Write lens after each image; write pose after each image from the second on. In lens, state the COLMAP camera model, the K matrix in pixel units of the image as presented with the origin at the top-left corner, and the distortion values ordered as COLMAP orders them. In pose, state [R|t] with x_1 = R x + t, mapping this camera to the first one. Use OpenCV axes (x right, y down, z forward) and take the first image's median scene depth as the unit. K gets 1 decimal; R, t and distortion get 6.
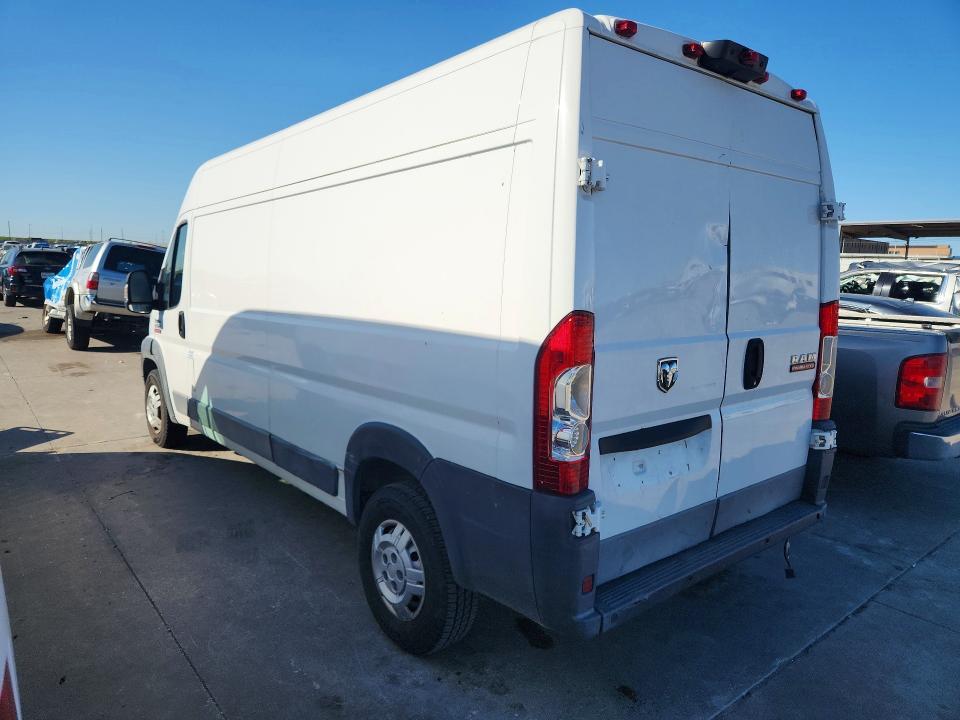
lens RADIAL K [[651.9, 0, 478.6], [0, 651.9, 357.5], [0, 0, 1]] dist [0.006805, 0.000803]
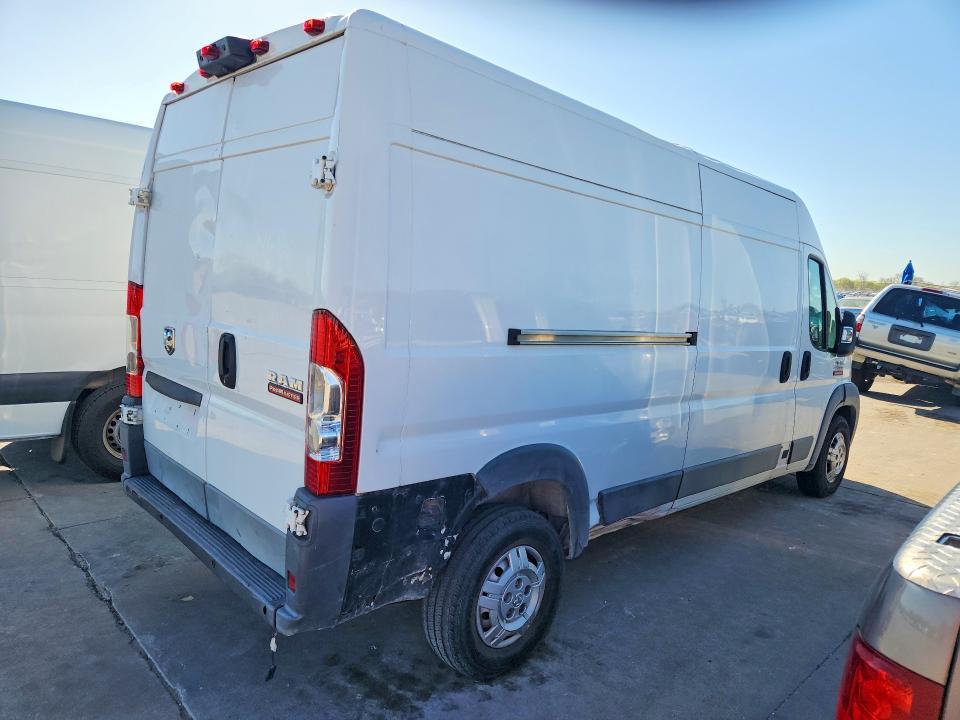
lens RADIAL K [[651.9, 0, 478.3], [0, 651.9, 359.7], [0, 0, 1]] dist [0.006805, 0.000803]
pose [[0.083279, 0.109405, -0.990502, 1.395804], [-0.195300, 0.976472, 0.091435, -0.147781], [0.977201, 0.185831, 0.102687, 1.279168]]
